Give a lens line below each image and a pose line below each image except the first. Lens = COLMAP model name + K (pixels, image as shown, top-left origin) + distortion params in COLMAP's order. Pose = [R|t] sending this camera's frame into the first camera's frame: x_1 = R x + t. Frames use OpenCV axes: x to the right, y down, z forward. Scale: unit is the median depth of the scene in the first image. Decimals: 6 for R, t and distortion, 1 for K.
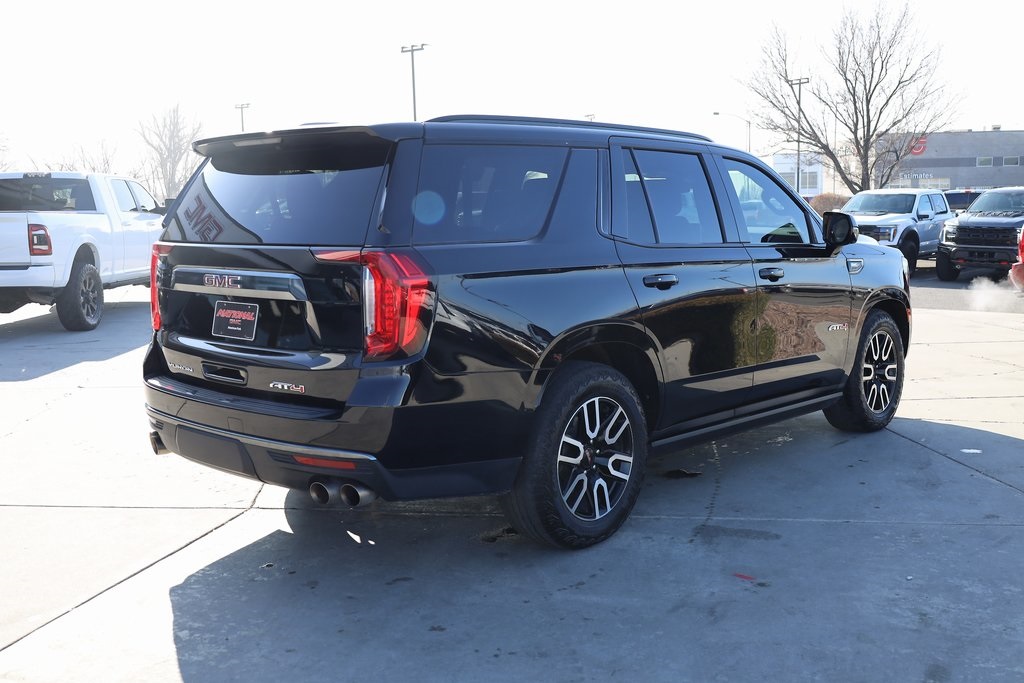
lens RADIAL K [[1047.8, 0, 515.3], [0, 1047.8, 340.0], [0, 0, 1]] dist [0.019293, 0.000000]
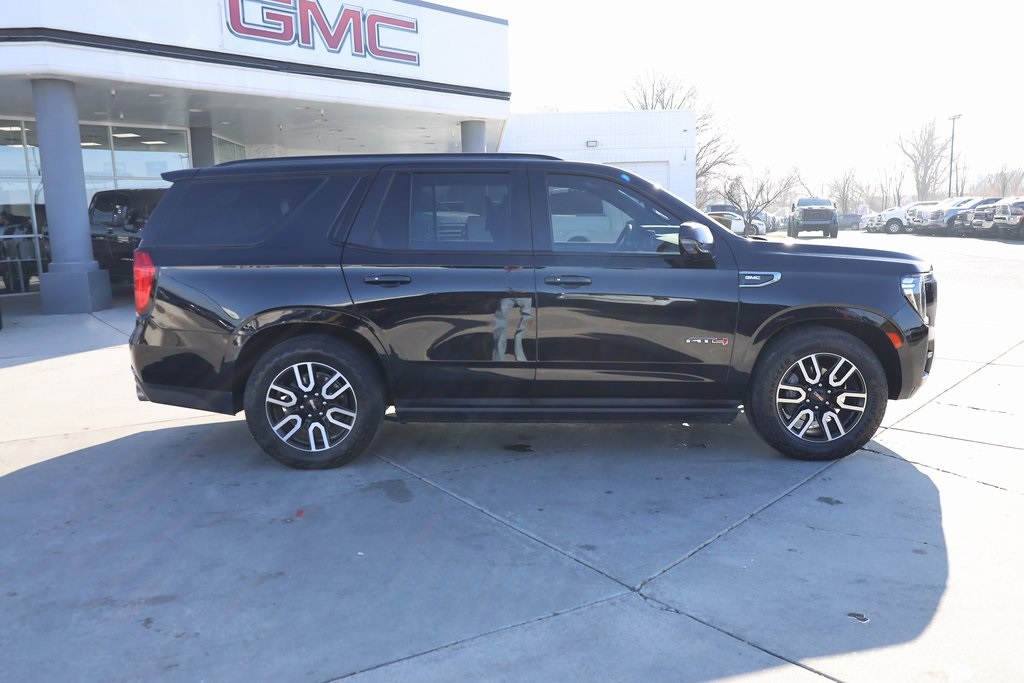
lens RADIAL K [[802.8, 0, 512.0], [0, 802.8, 343.0], [0, 0, 1]] dist [-0.029389, 0.012713]
pose [[0.662929, 0.118640, -0.739223, 0.990743], [-0.083699, 0.992919, 0.084296, -0.077378], [0.743989, 0.005989, 0.668165, 0.491244]]
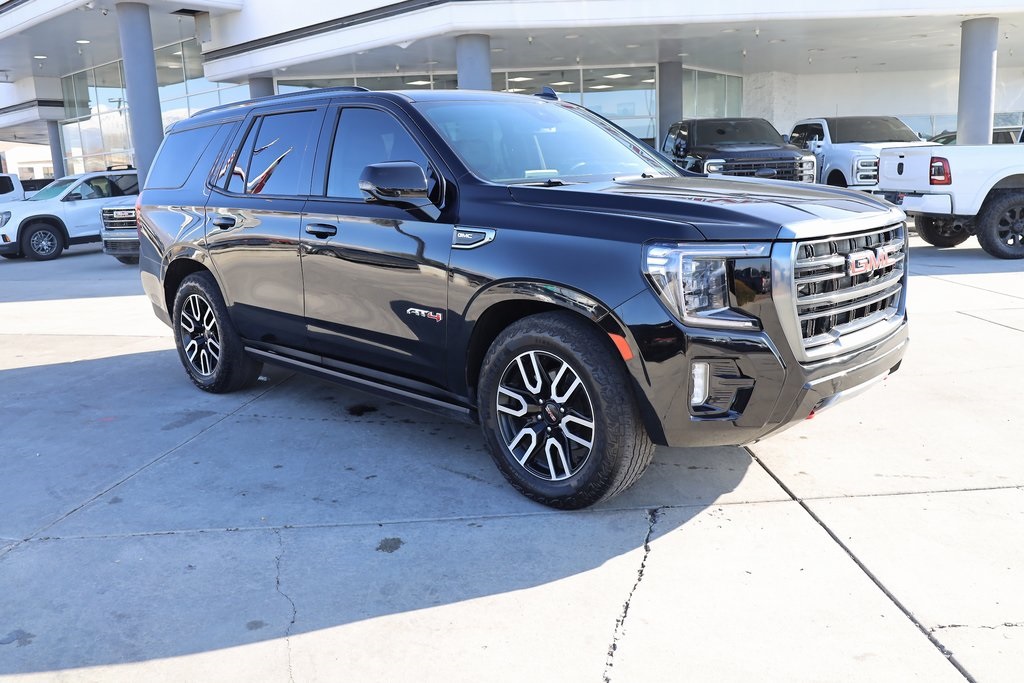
lens RADIAL K [[862.8, 0, 513.1], [0, 862.8, 336.3], [0, 0, 1]] dist [-0.006218, 0.026137]
pose [[-0.066433, 0.201758, -0.977180, 1.235046], [-0.089167, 0.974225, 0.207209, -0.177813], [0.993799, 0.100898, -0.046730, 1.474539]]
